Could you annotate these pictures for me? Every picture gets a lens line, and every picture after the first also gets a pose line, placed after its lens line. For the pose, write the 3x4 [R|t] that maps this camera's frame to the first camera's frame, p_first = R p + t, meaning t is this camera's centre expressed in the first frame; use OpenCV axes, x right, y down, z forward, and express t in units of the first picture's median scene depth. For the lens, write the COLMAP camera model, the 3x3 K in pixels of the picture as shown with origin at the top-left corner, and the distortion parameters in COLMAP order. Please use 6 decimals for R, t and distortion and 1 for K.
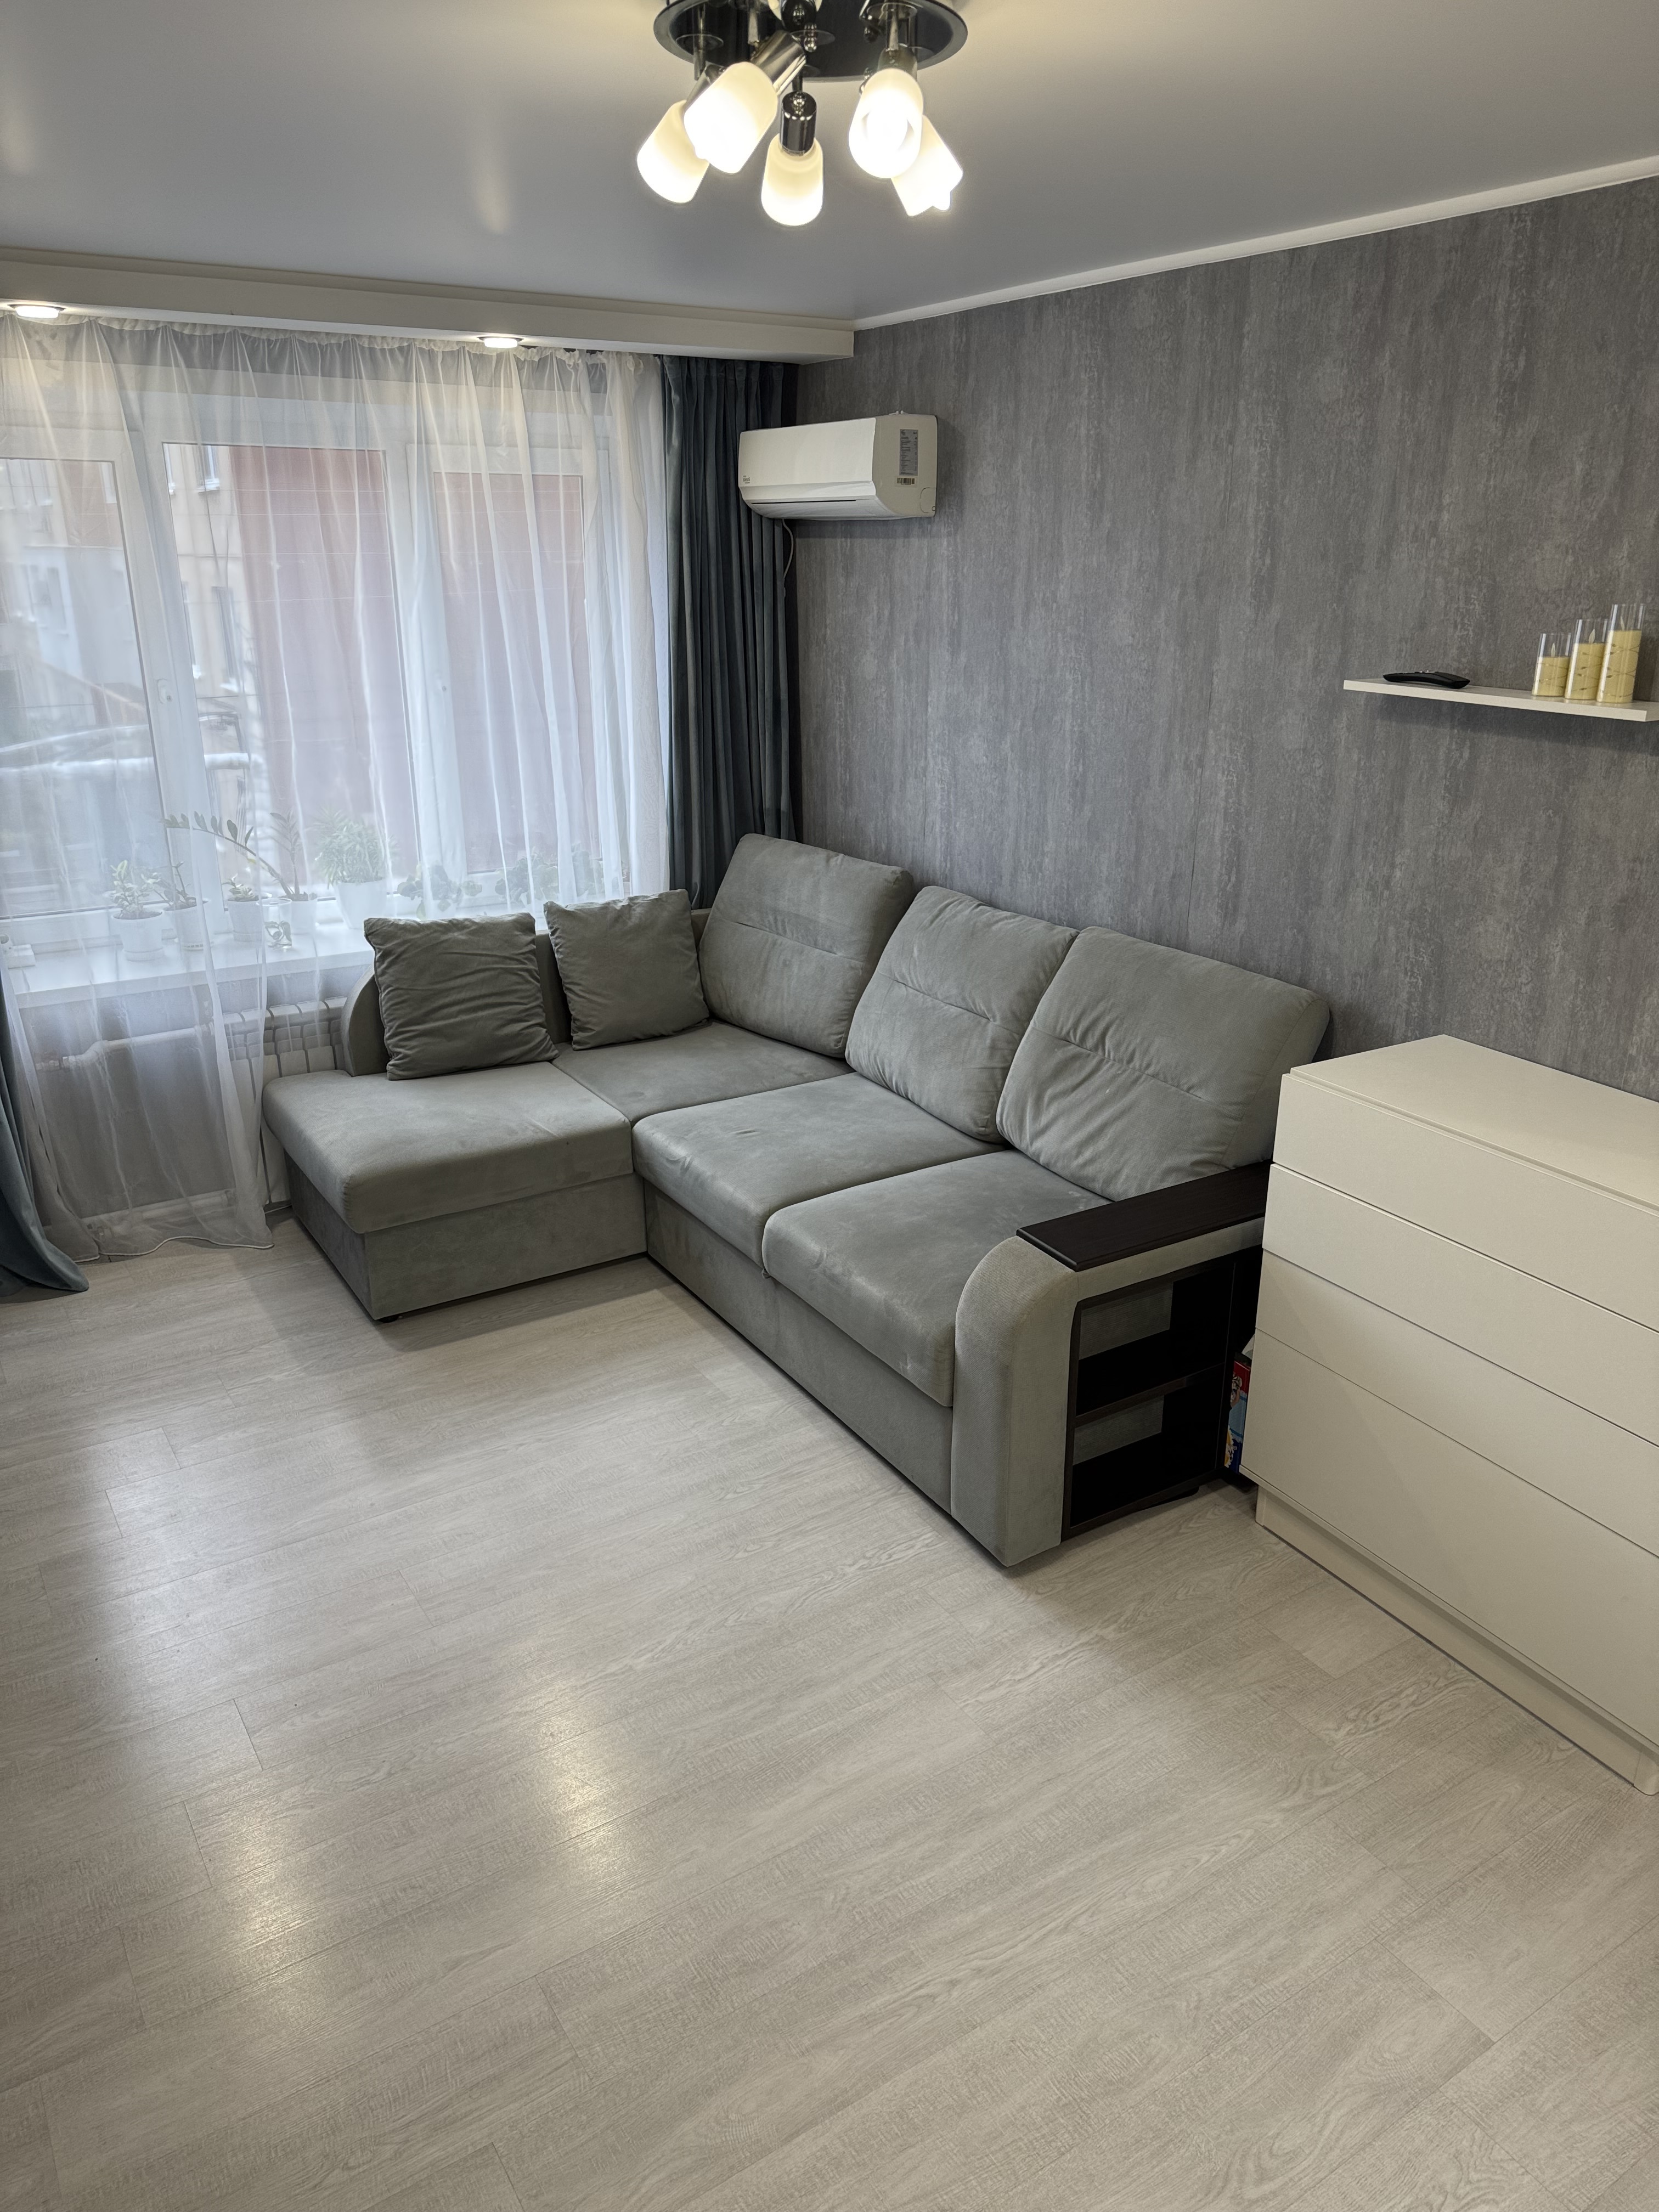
lens RADIAL K [[1553.6, 0, 829.5], [0, 1553.6, 1106.0], [0, 0, 1]] dist [0.163884, -0.265299]
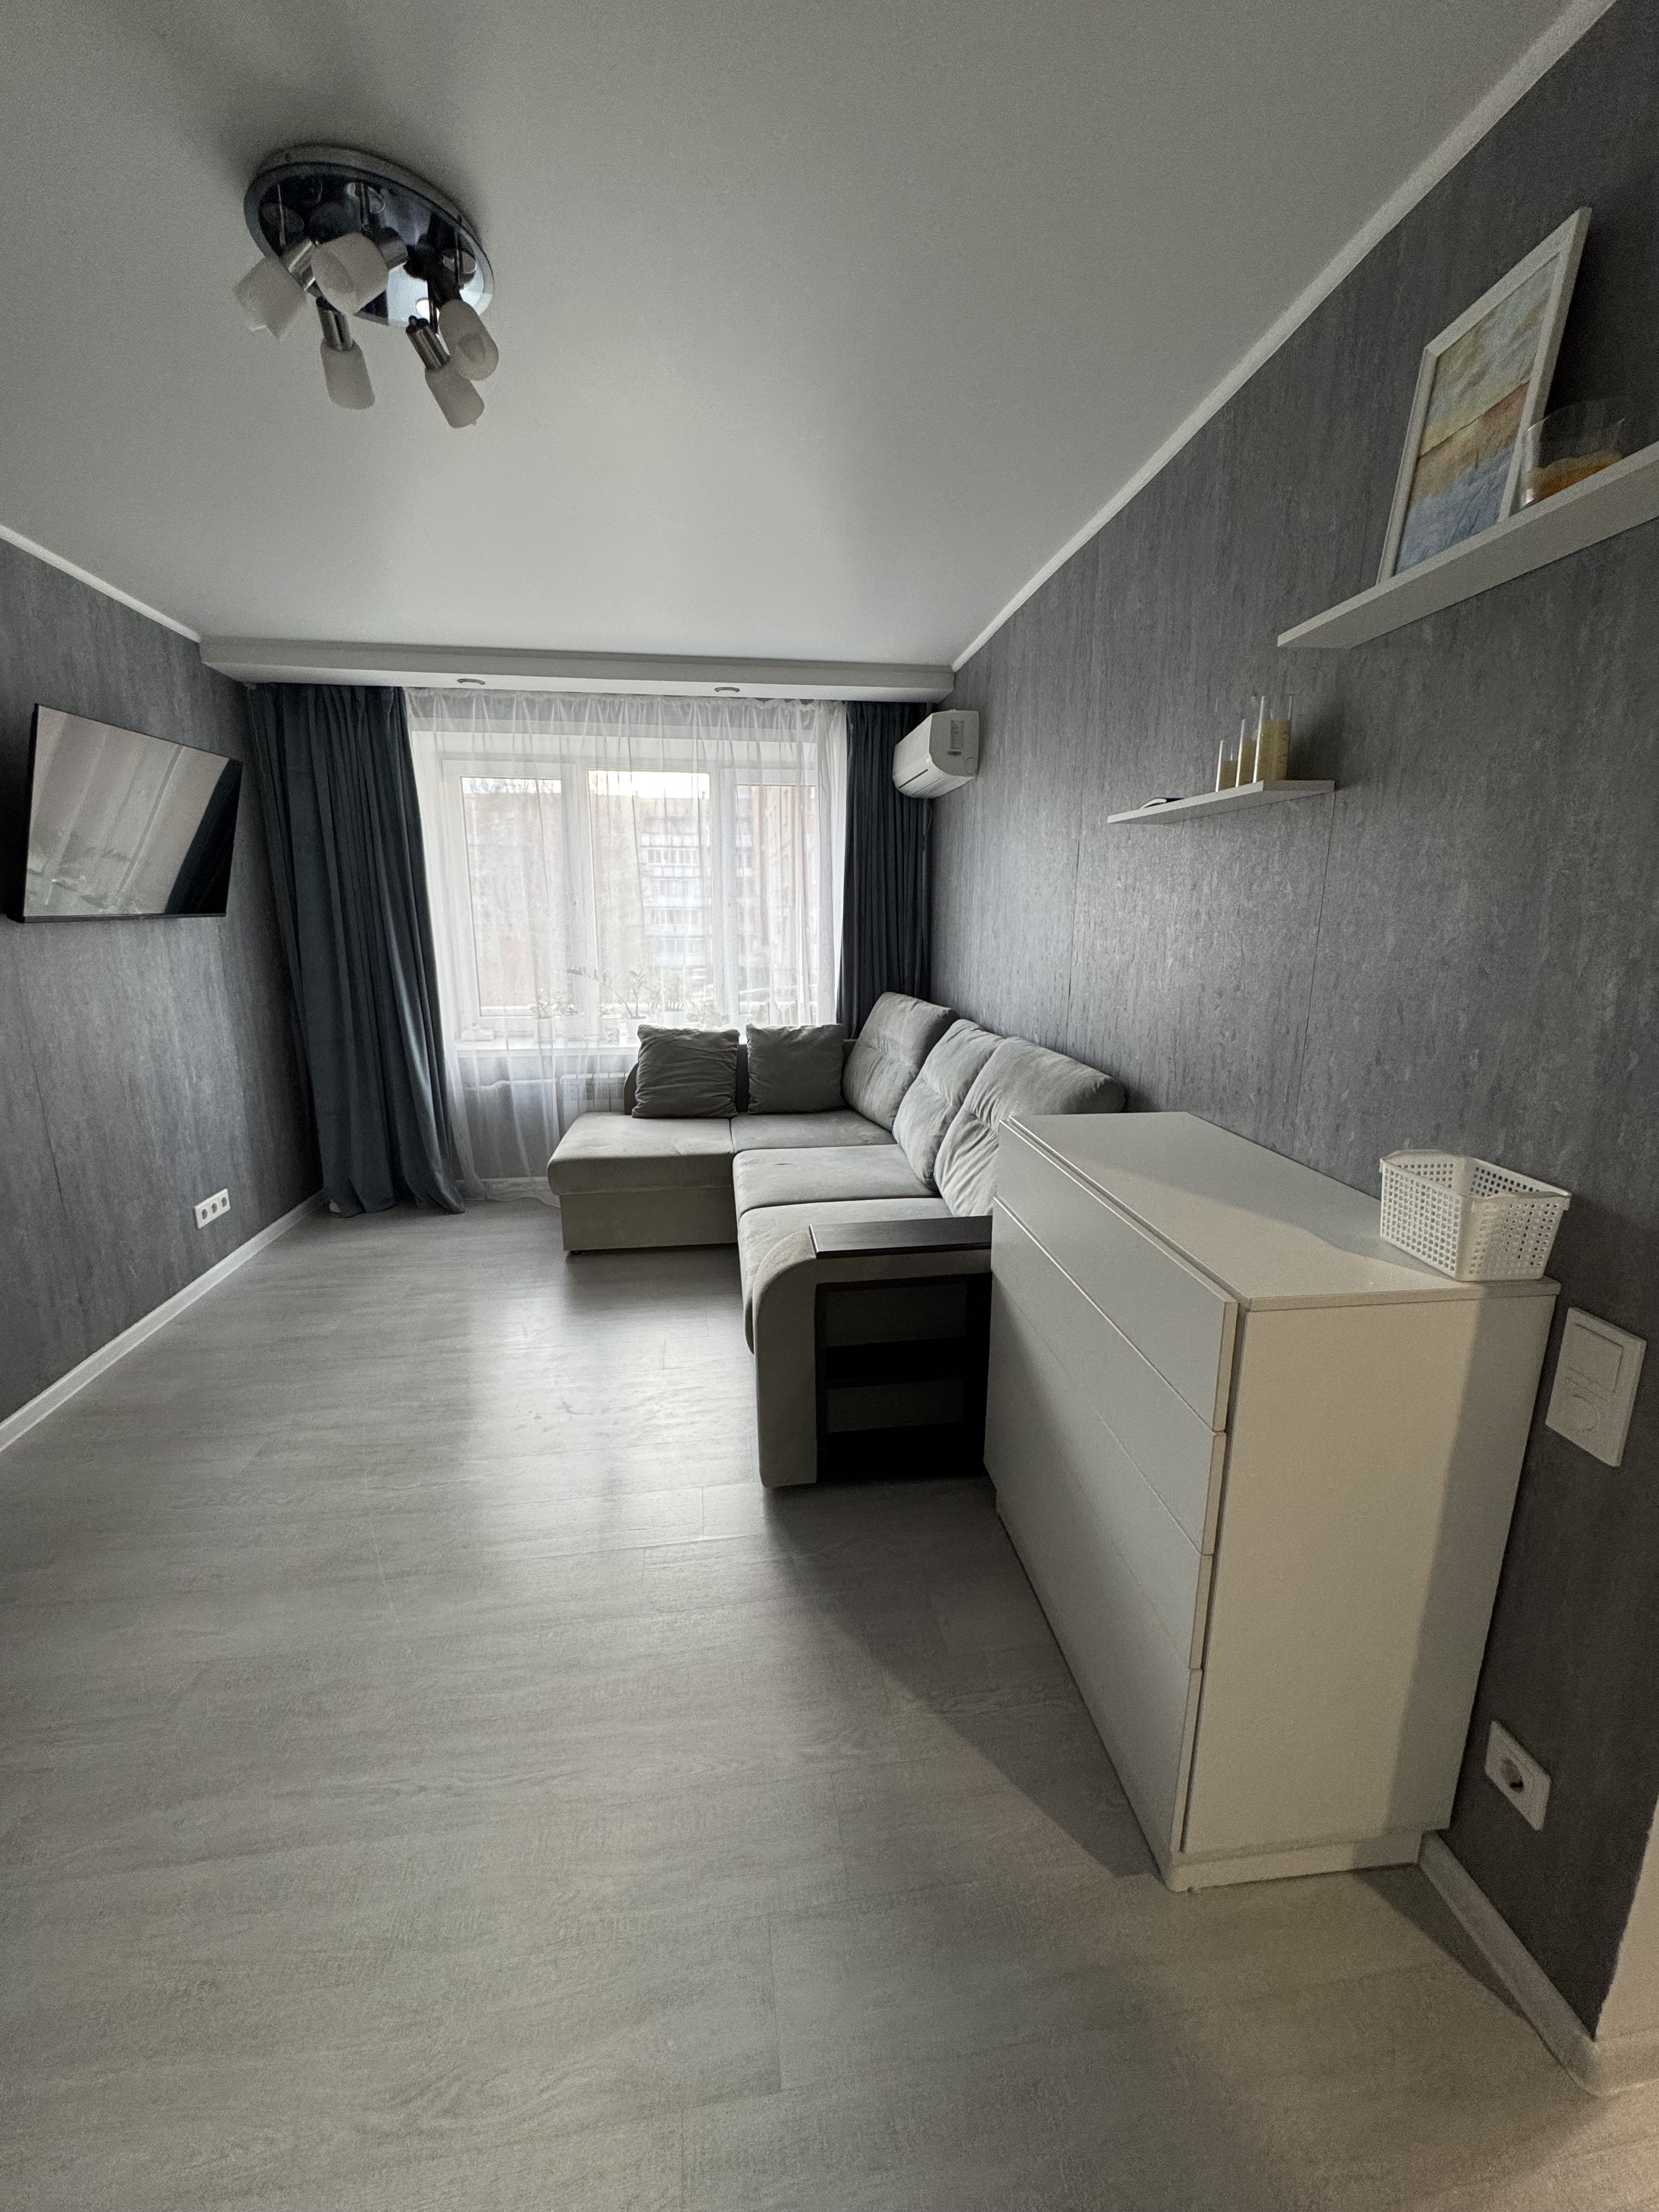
lens RADIAL K [[882.2, 0, 829.5], [0, 882.2, 1106.0], [0, 0, 1]] dist [-0.008526, -0.000061]
pose [[0.916331, 0.086106, -0.391054, 0.301054], [-0.134455, 0.986068, -0.097938, 0.037191], [0.377173, 0.142323, 0.915142, 0.234383]]
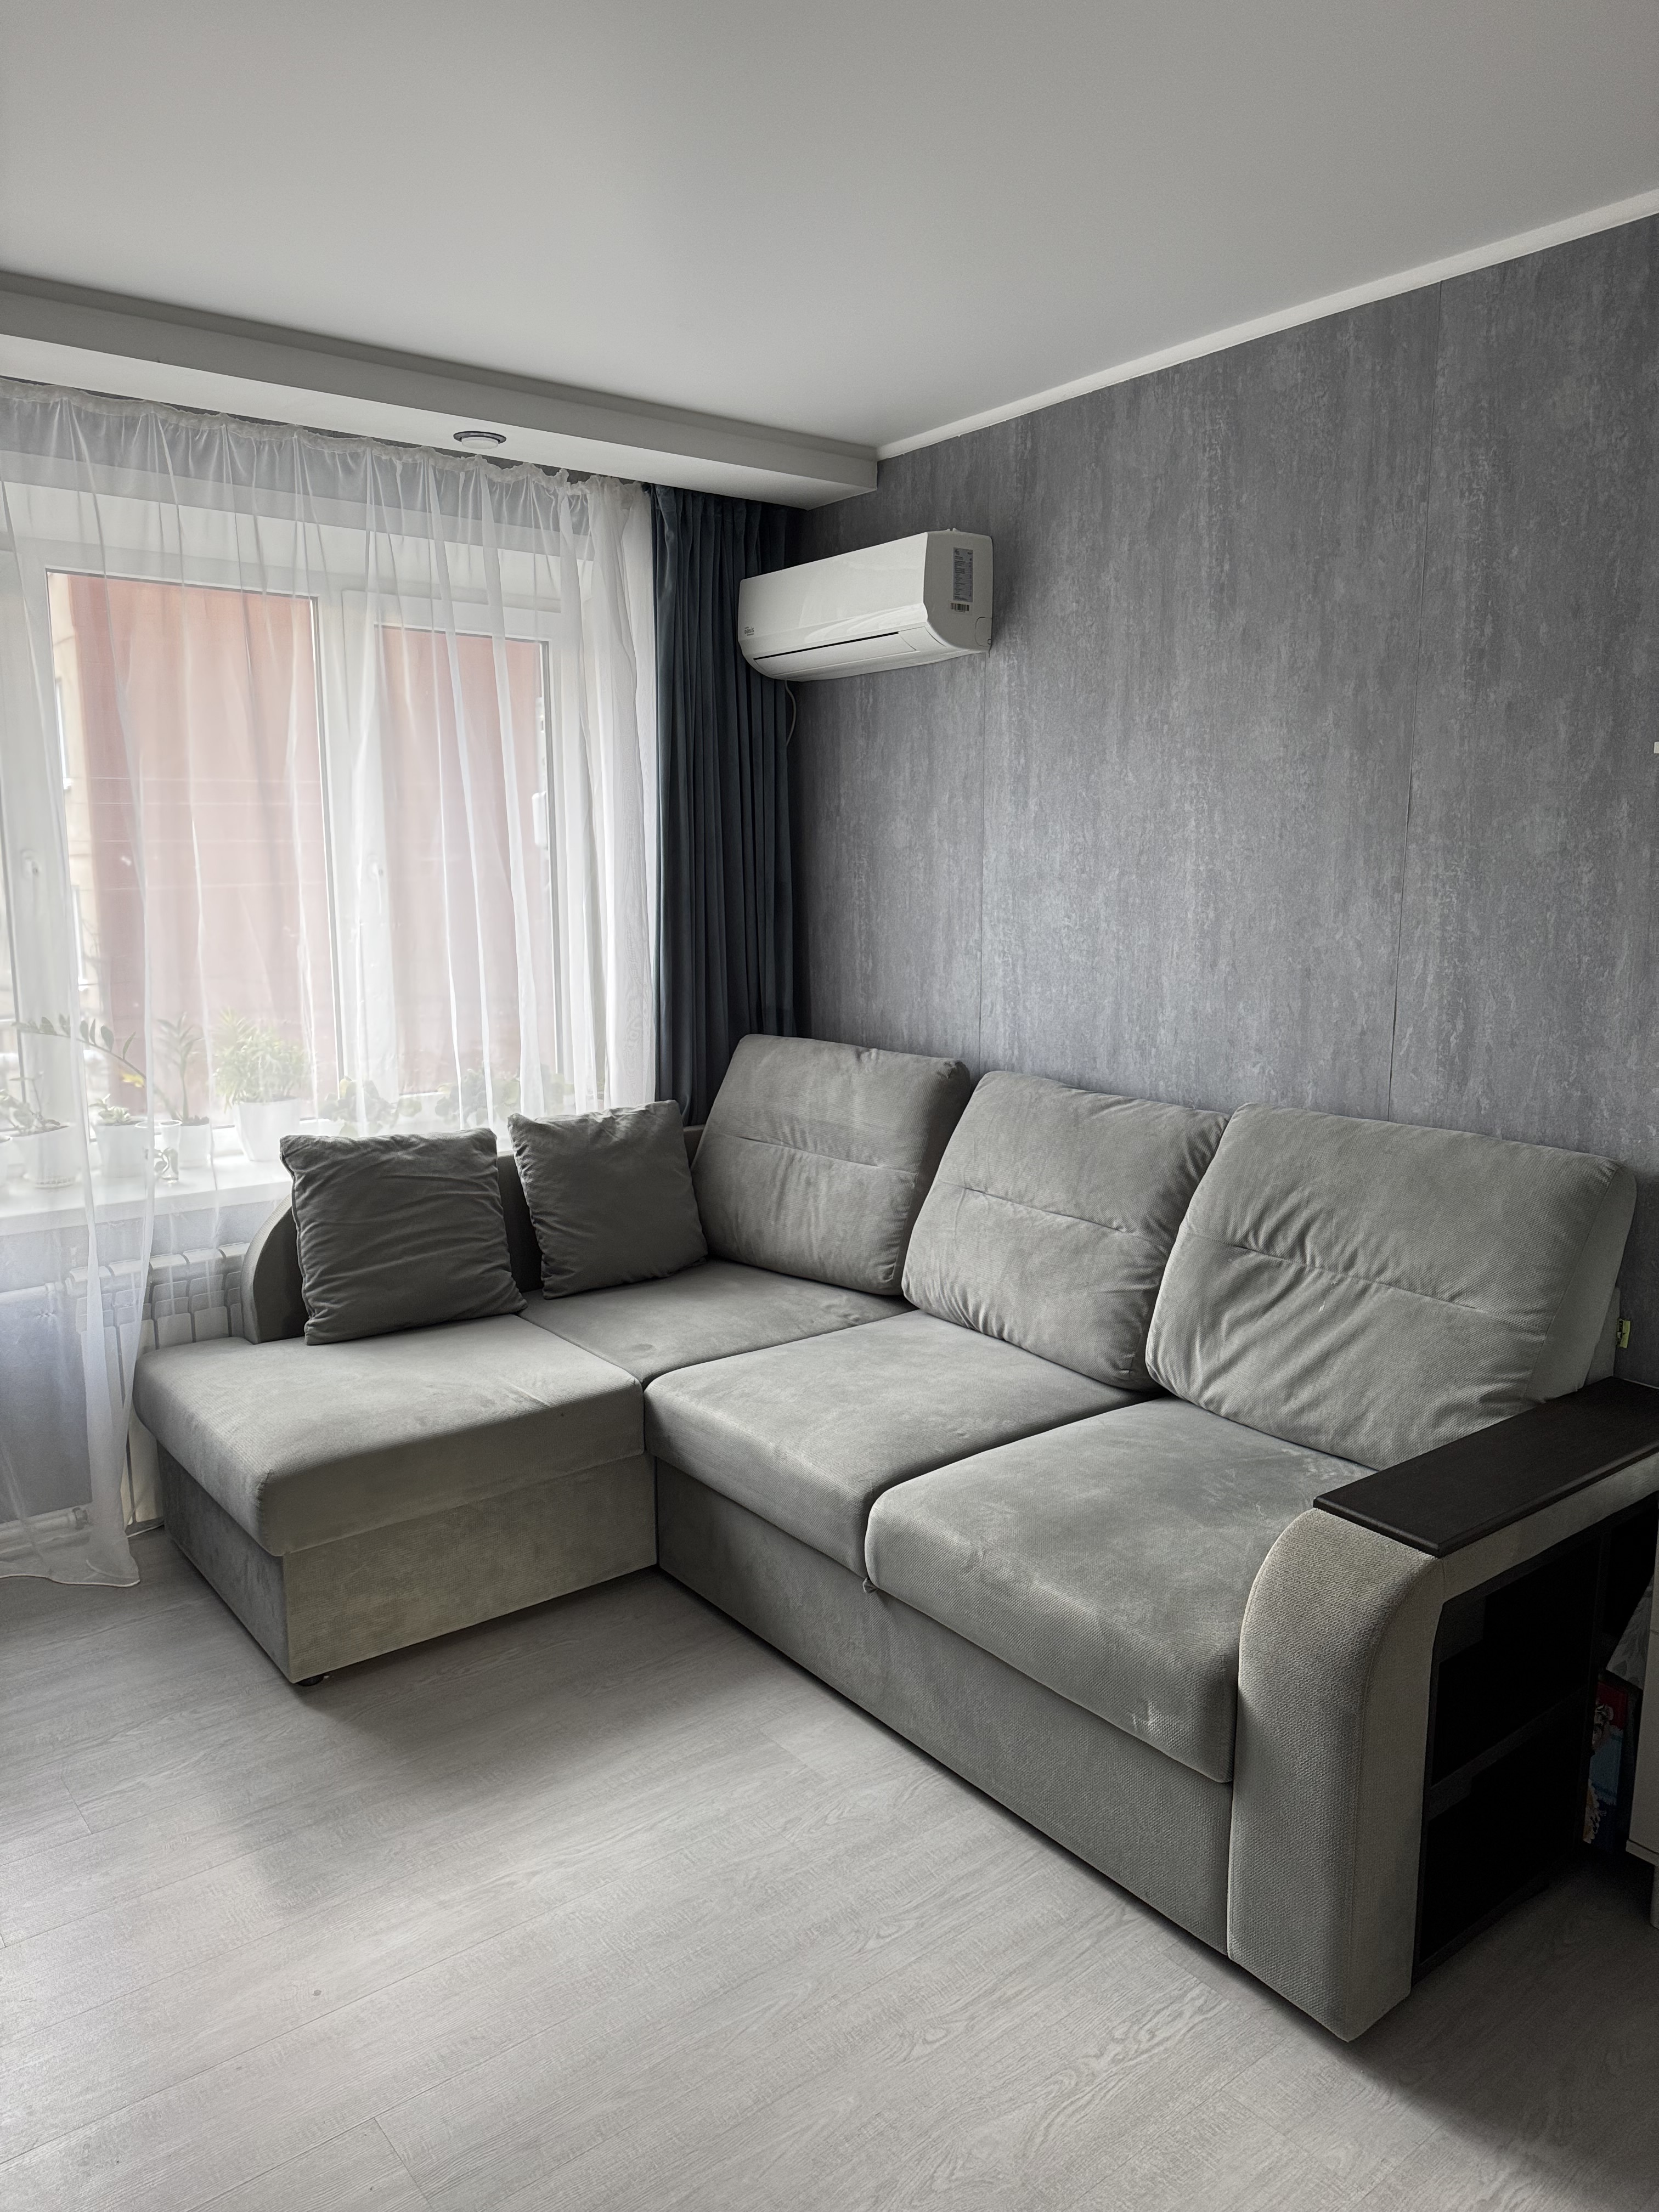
lens RADIAL K [[1553.6, 0, 829.5], [0, 1553.6, 1106.0], [0, 0, 1]] dist [0.163884, -0.265299]
pose [[0.995138, -0.021420, 0.096133, -0.109659], [0.038935, 0.982116, -0.184210, 0.022079], [-0.090468, 0.187057, 0.978174, 0.230712]]
